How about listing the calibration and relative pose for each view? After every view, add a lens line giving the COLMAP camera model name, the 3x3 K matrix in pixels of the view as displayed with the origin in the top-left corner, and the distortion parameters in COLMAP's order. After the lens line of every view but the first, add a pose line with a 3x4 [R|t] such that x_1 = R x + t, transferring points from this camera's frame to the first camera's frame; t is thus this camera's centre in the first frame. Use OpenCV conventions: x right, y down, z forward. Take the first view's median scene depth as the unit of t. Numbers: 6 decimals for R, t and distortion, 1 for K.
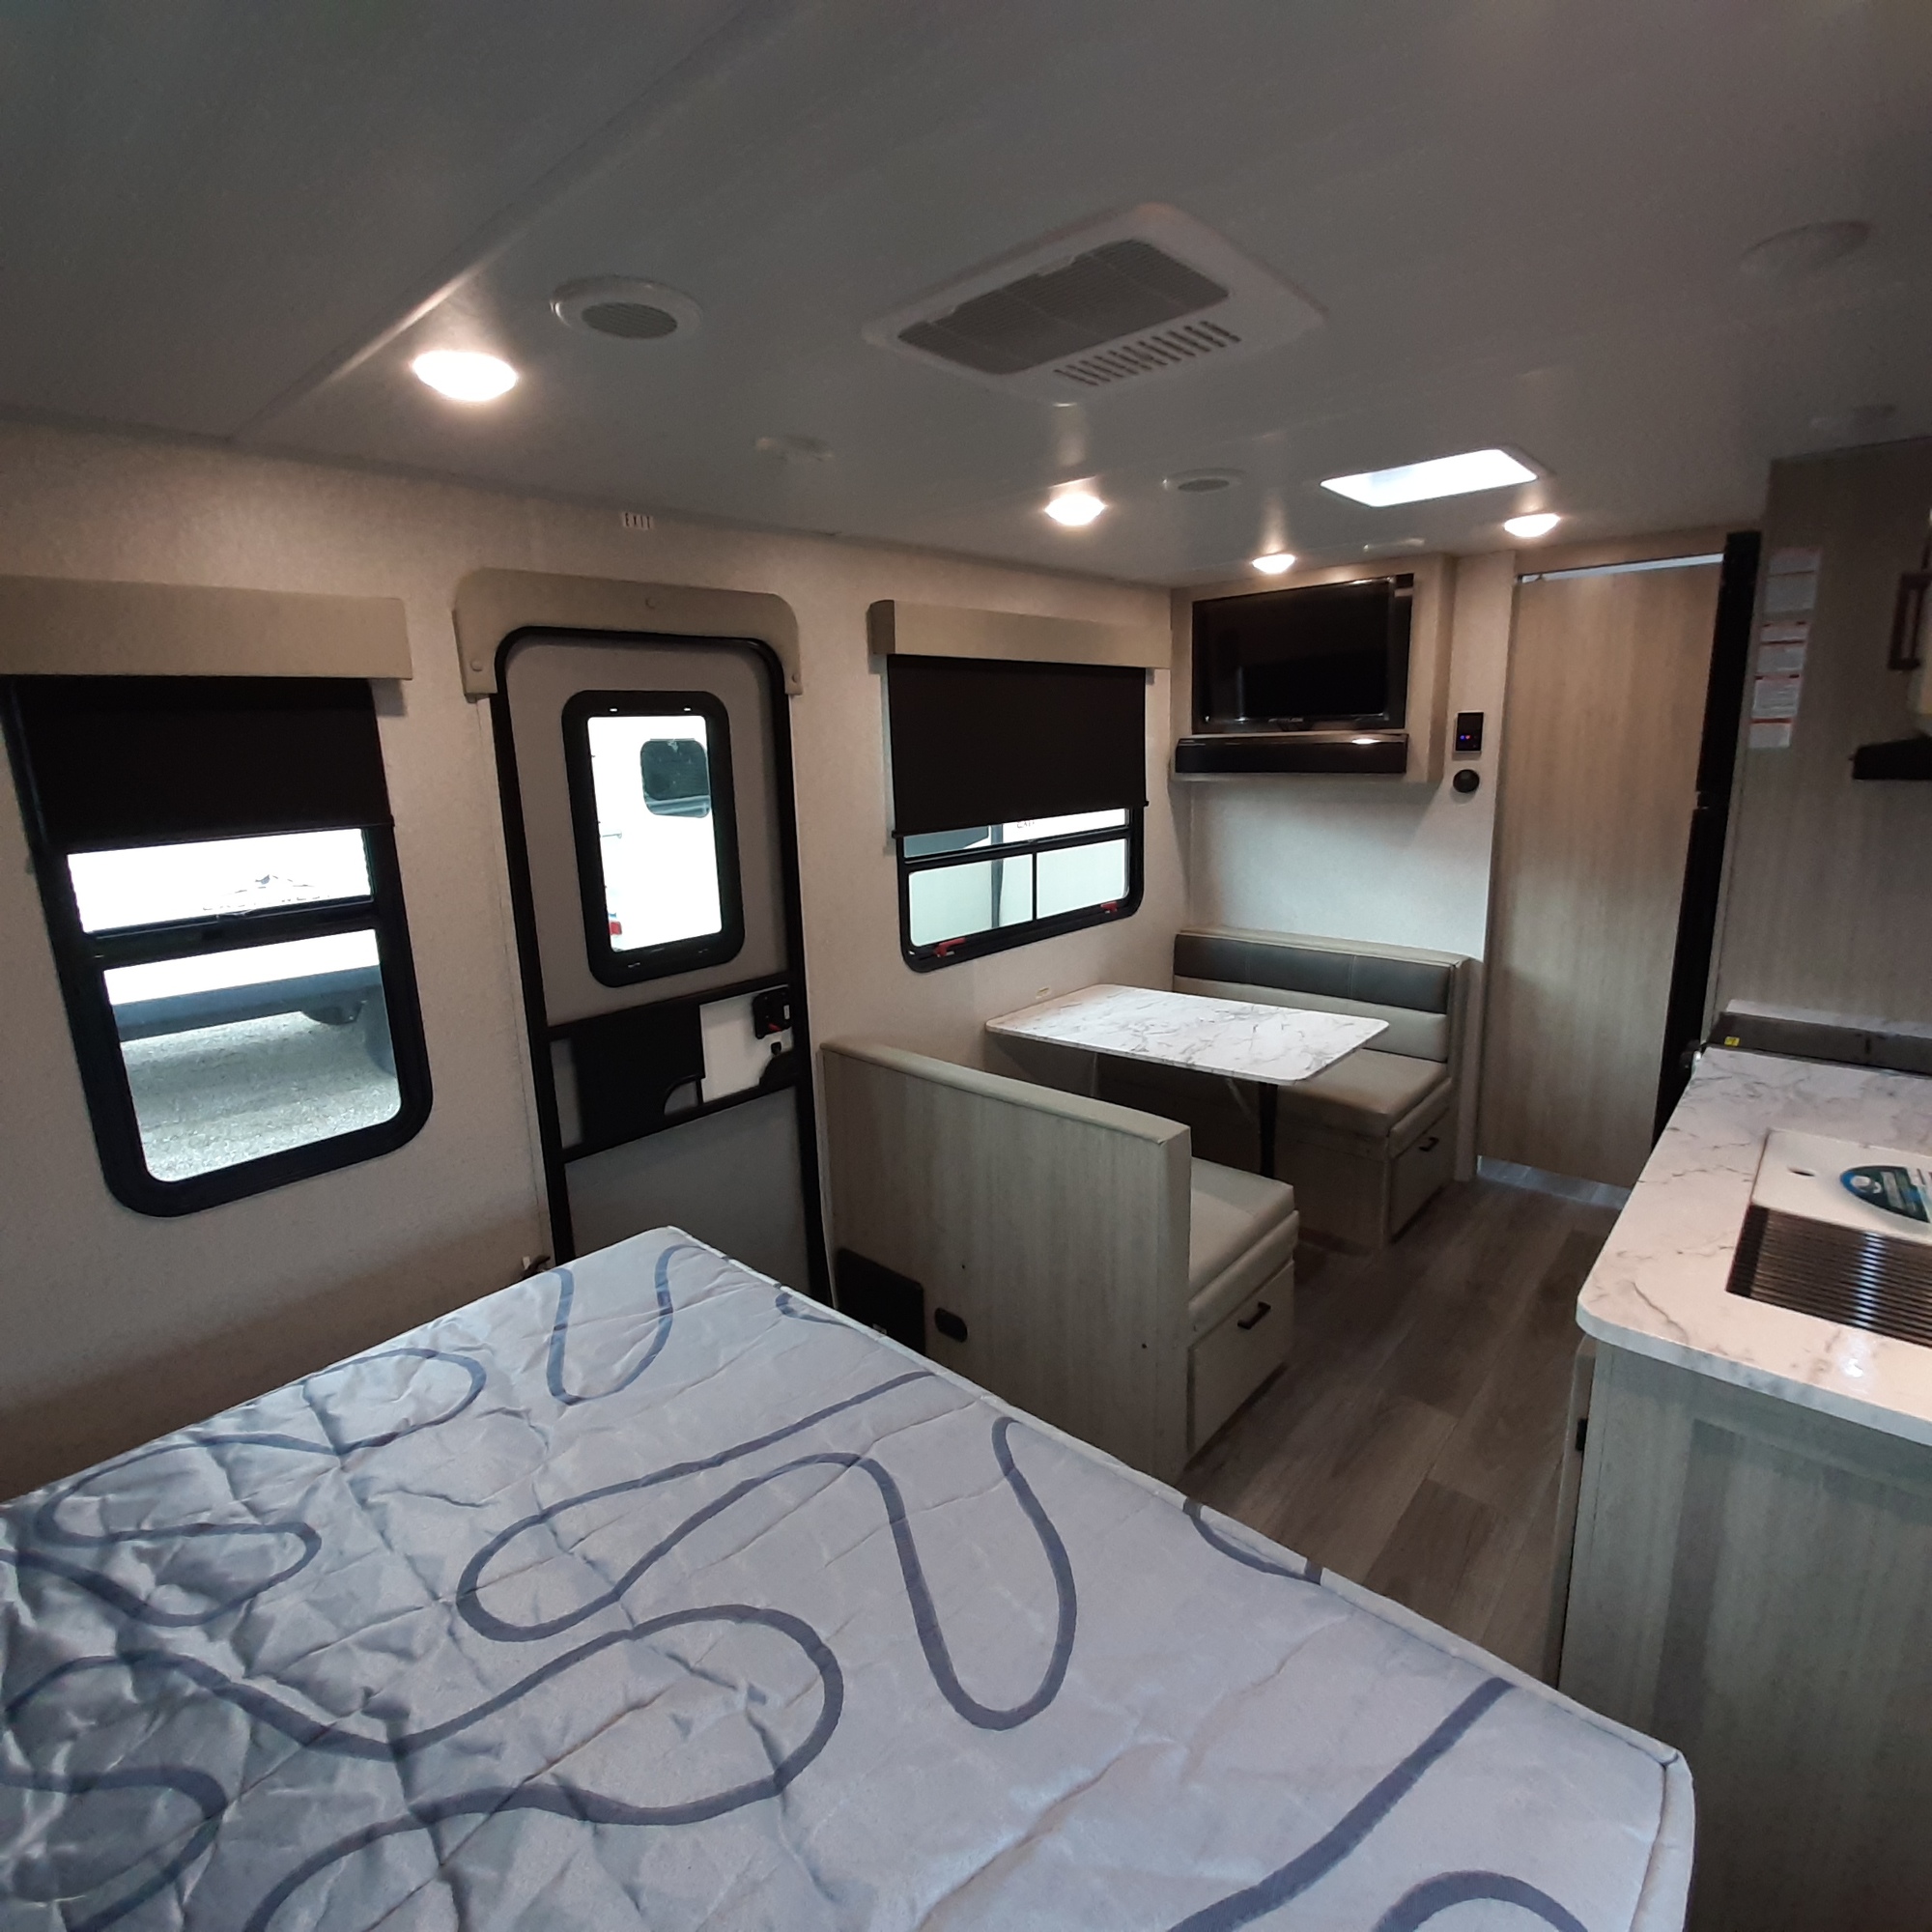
lens RADIAL K [[1001.7, 0, 973.3], [0, 1001.7, 942.7], [0, 0, 1]] dist [-0.000278, -0.000371]
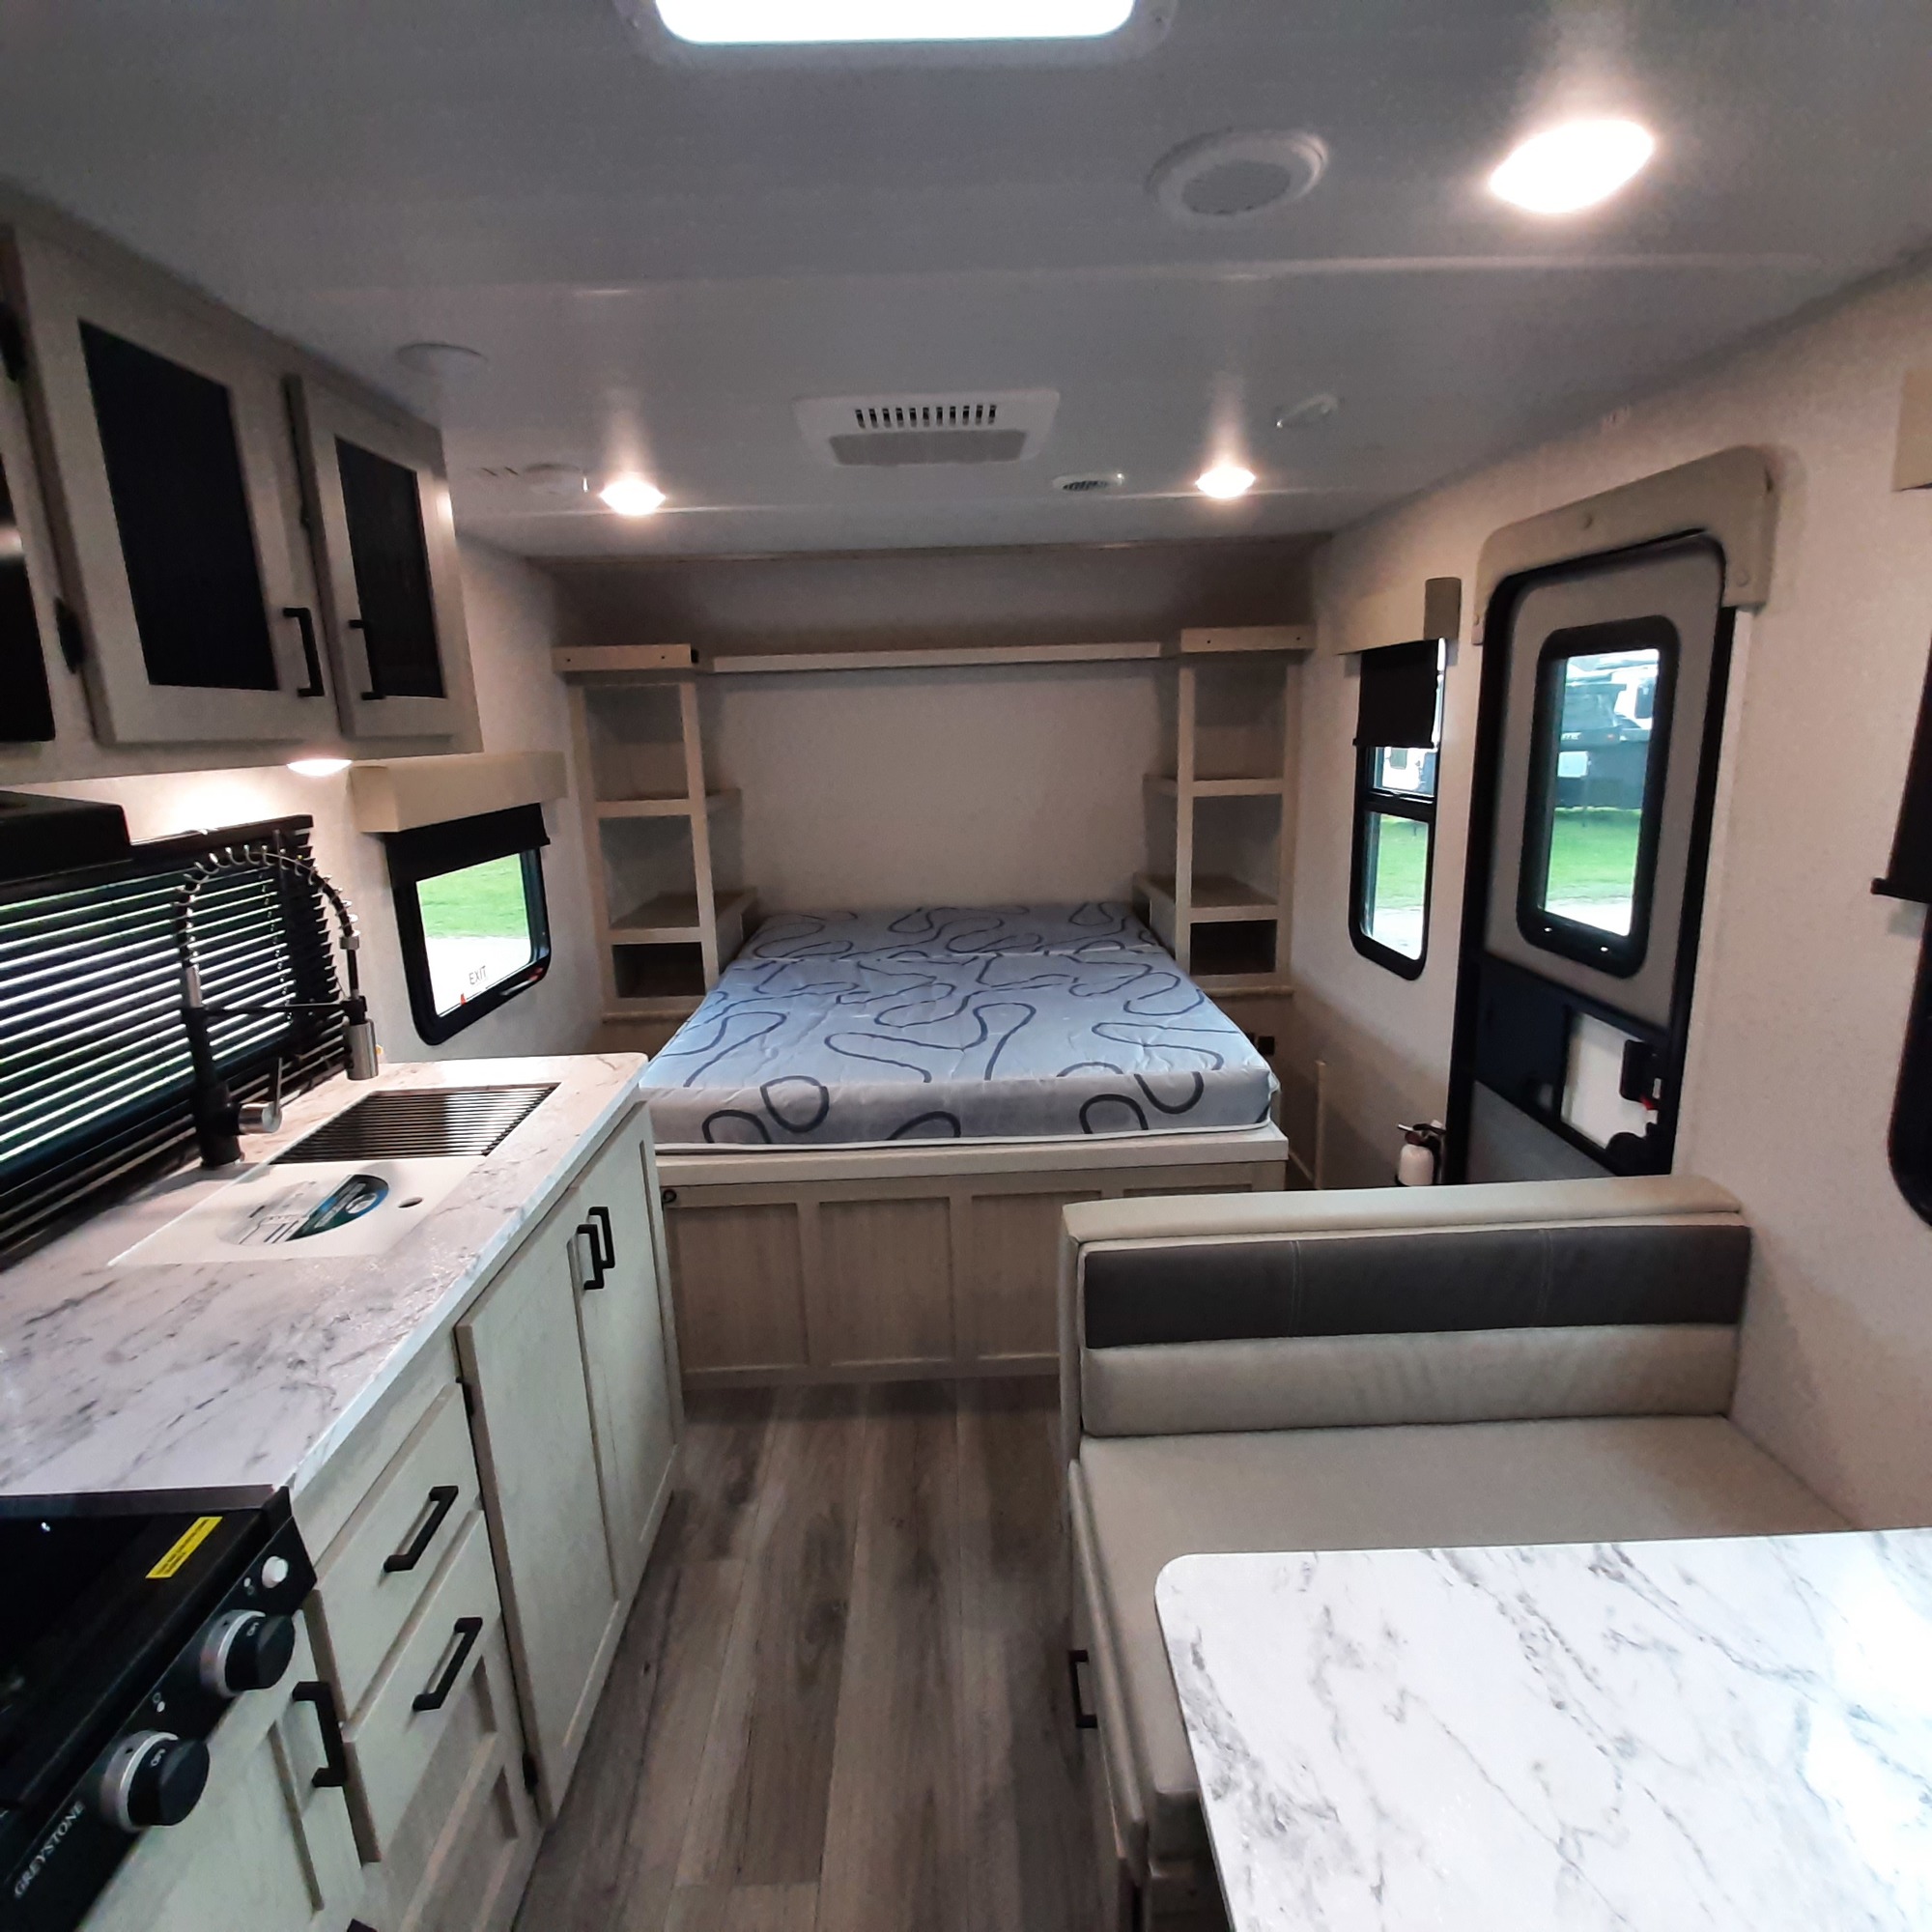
lens RADIAL K [[1001.7, 0, 973.3], [0, 1001.7, 942.7], [0, 0, 1]] dist [-0.000278, -0.000371]
pose [[-0.726181, 0.207968, -0.655294, 0.558413], [-0.083982, 0.919179, 0.384783, -0.236624], [0.682355, 0.334455, -0.650025, 1.058088]]
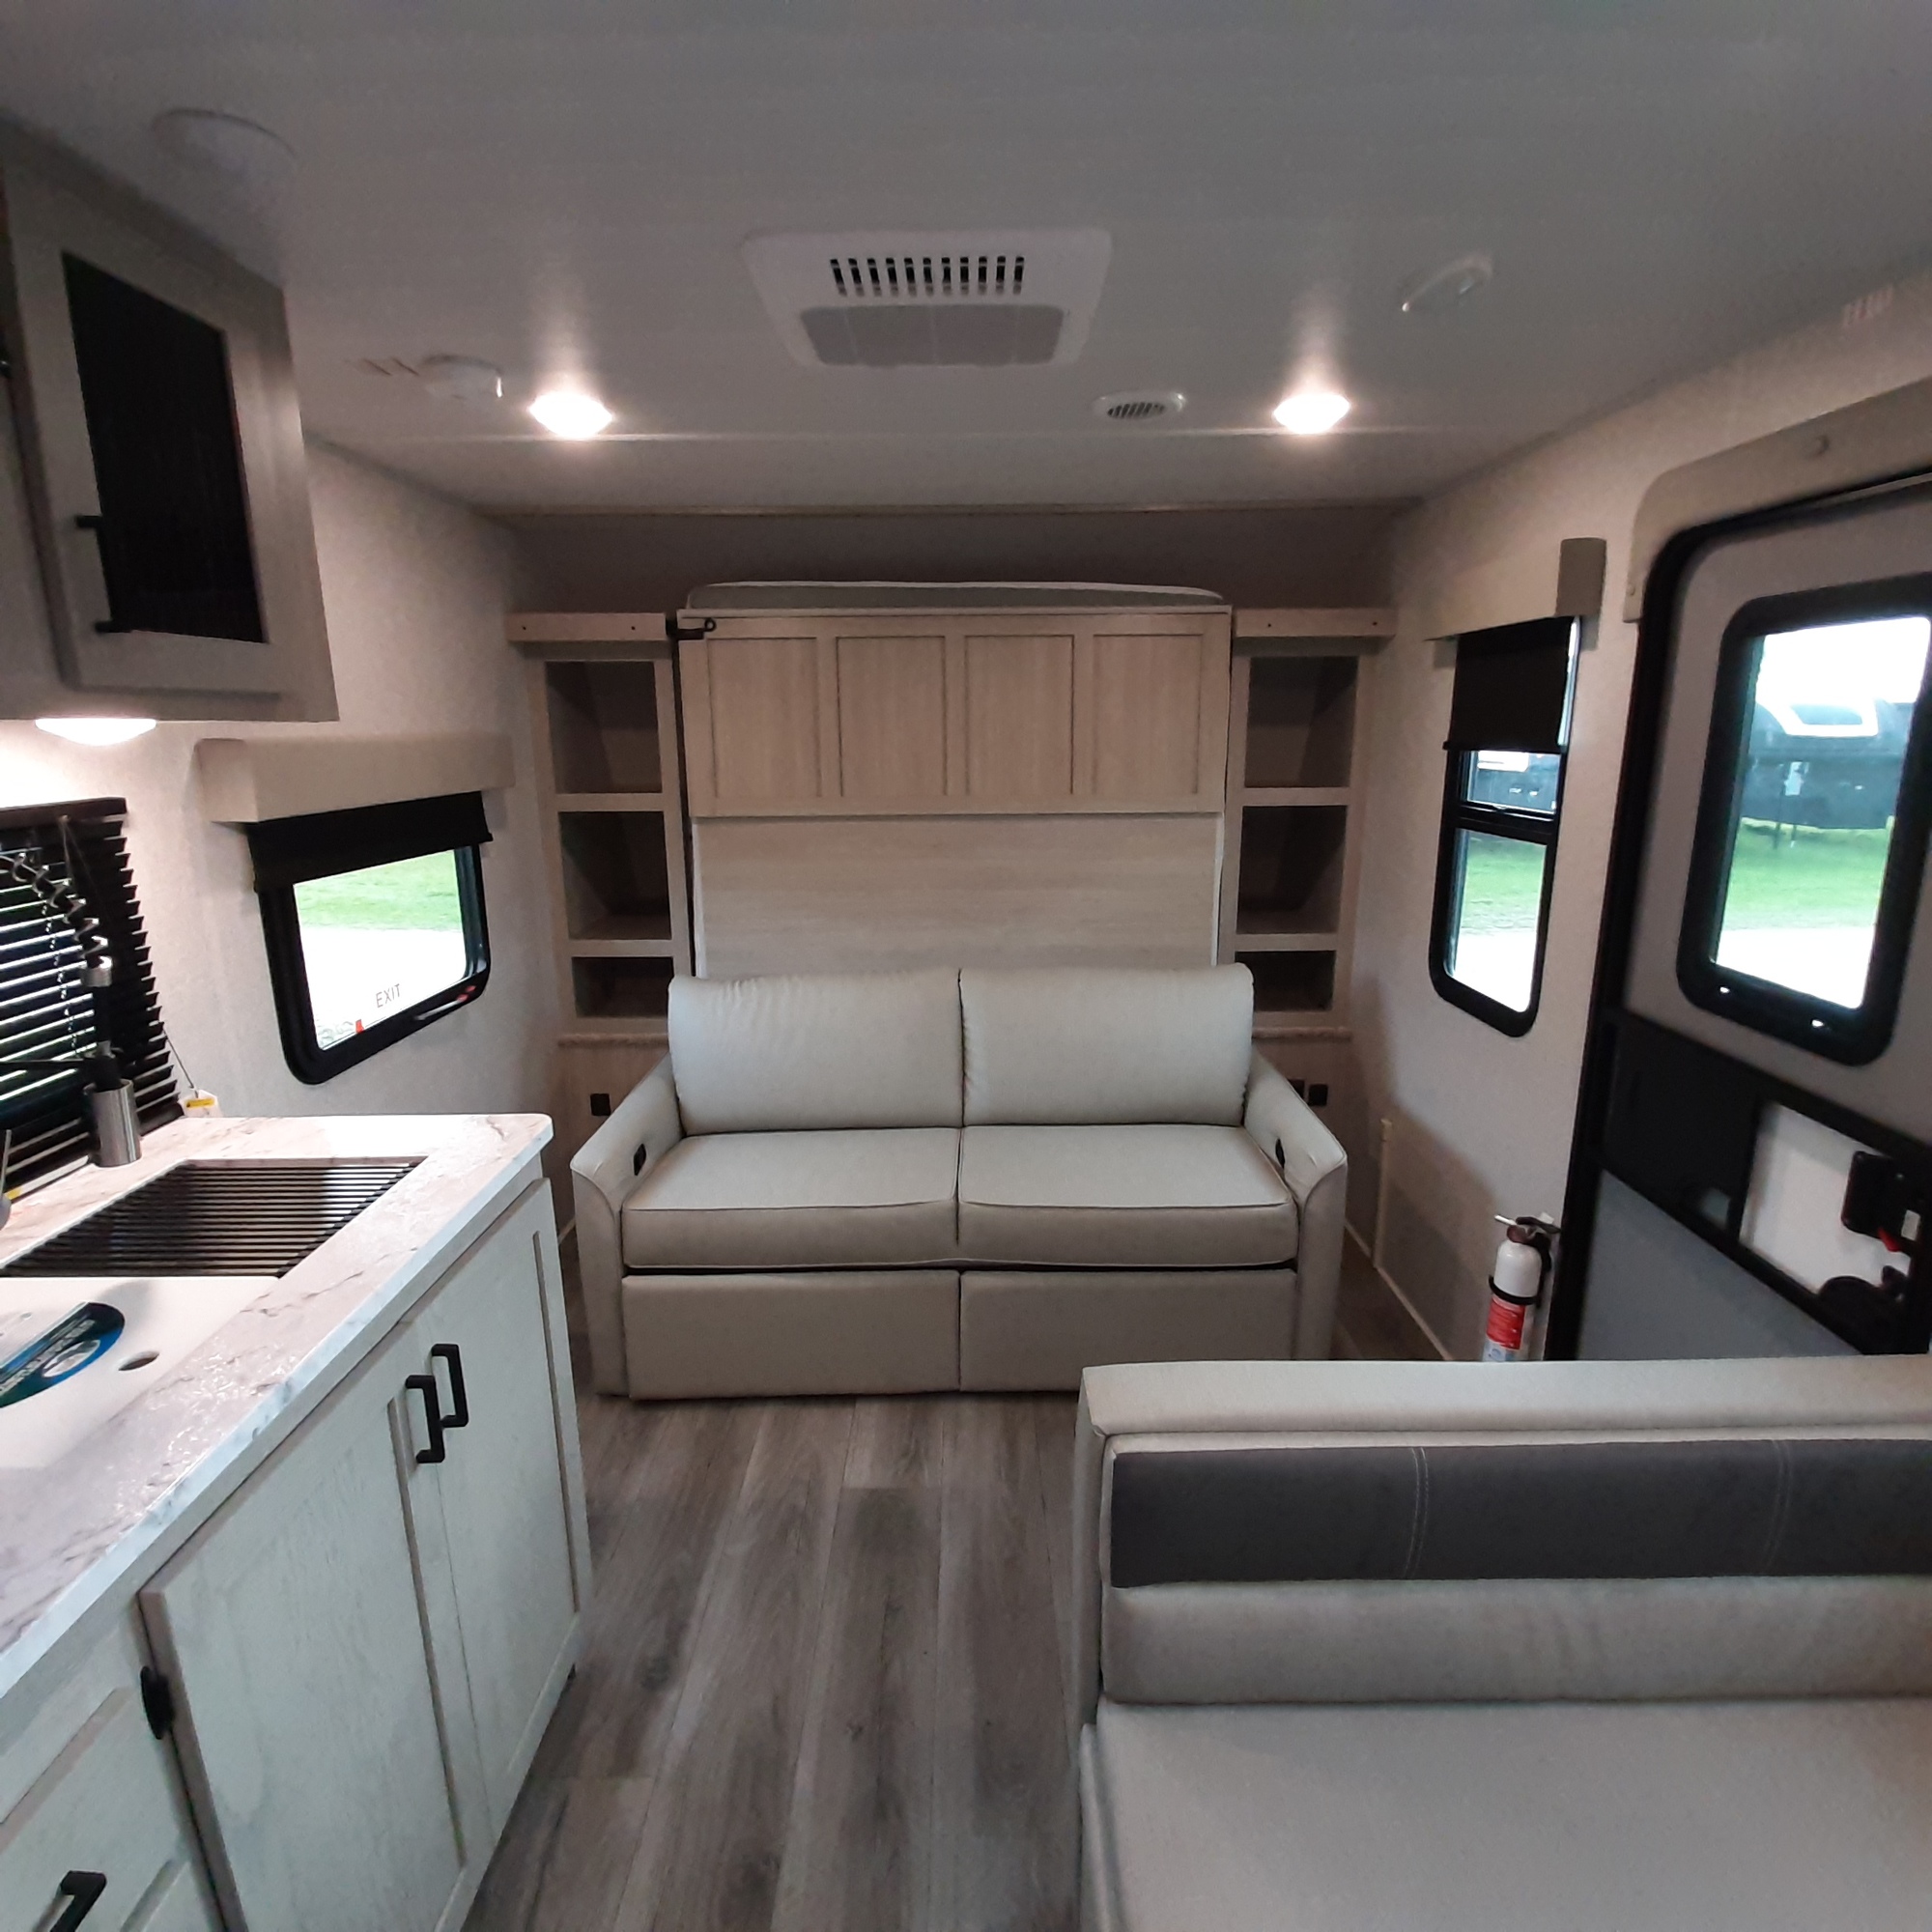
lens RADIAL K [[1001.7, 0, 973.3], [0, 1001.7, 942.7], [0, 0, 1]] dist [-0.000278, -0.000371]
pose [[-0.745013, 0.183651, -0.641271, 0.432415], [-0.103738, 0.917758, 0.383353, -0.192261], [0.658934, 0.352127, -0.664690, 0.943932]]
